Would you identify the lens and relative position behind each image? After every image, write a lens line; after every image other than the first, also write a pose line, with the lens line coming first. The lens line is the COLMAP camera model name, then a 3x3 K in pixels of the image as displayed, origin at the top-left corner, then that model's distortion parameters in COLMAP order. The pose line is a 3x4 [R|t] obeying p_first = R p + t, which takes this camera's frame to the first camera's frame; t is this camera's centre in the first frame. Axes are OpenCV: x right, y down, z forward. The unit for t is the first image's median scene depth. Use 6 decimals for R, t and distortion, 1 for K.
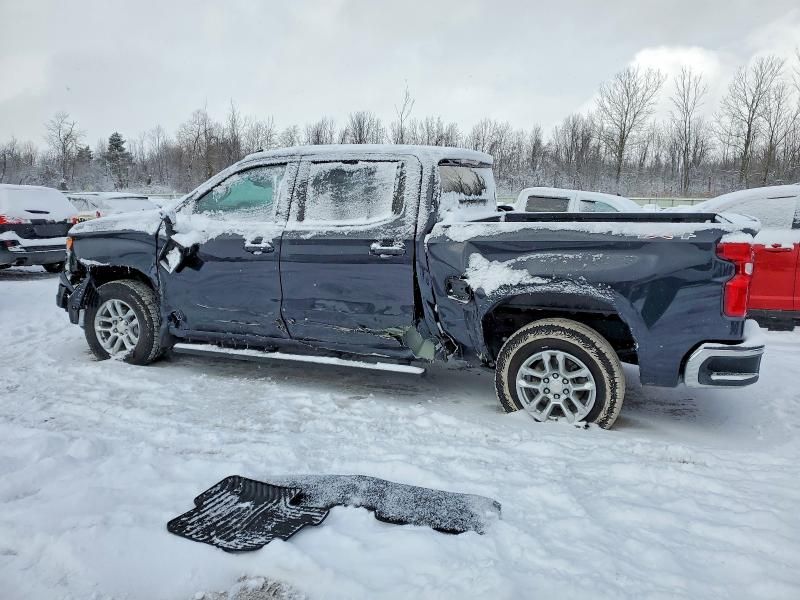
lens RADIAL K [[654.8, 0, 400.0], [0, 654.8, 300.0], [0, 0, 1]] dist [0.009688, 0.008514]
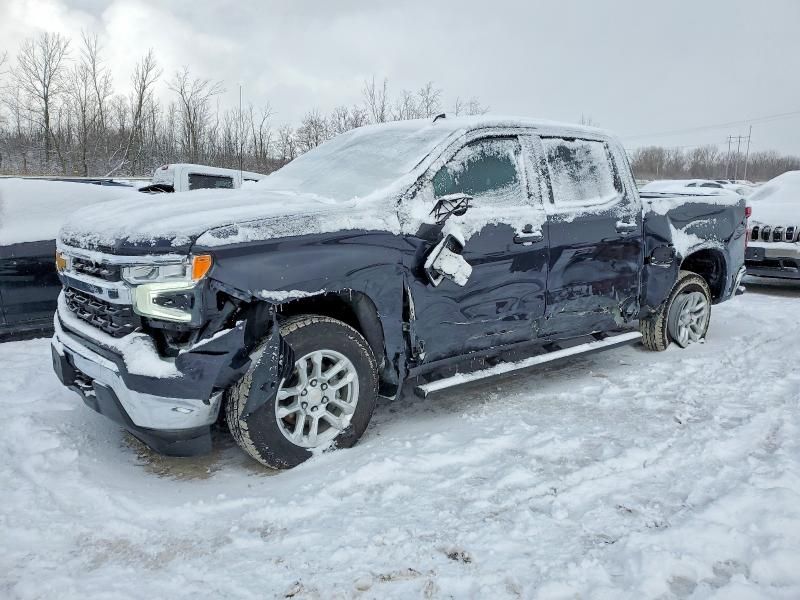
lens RADIAL K [[654.8, 0, 400.0], [0, 654.8, 300.0], [0, 0, 1]] dist [0.009688, 0.008514]
pose [[0.479371, -0.161411, 0.862641, -1.031696], [0.133757, 0.984895, 0.109957, -0.115381], [-0.867359, 0.062674, 0.493720, 0.740108]]
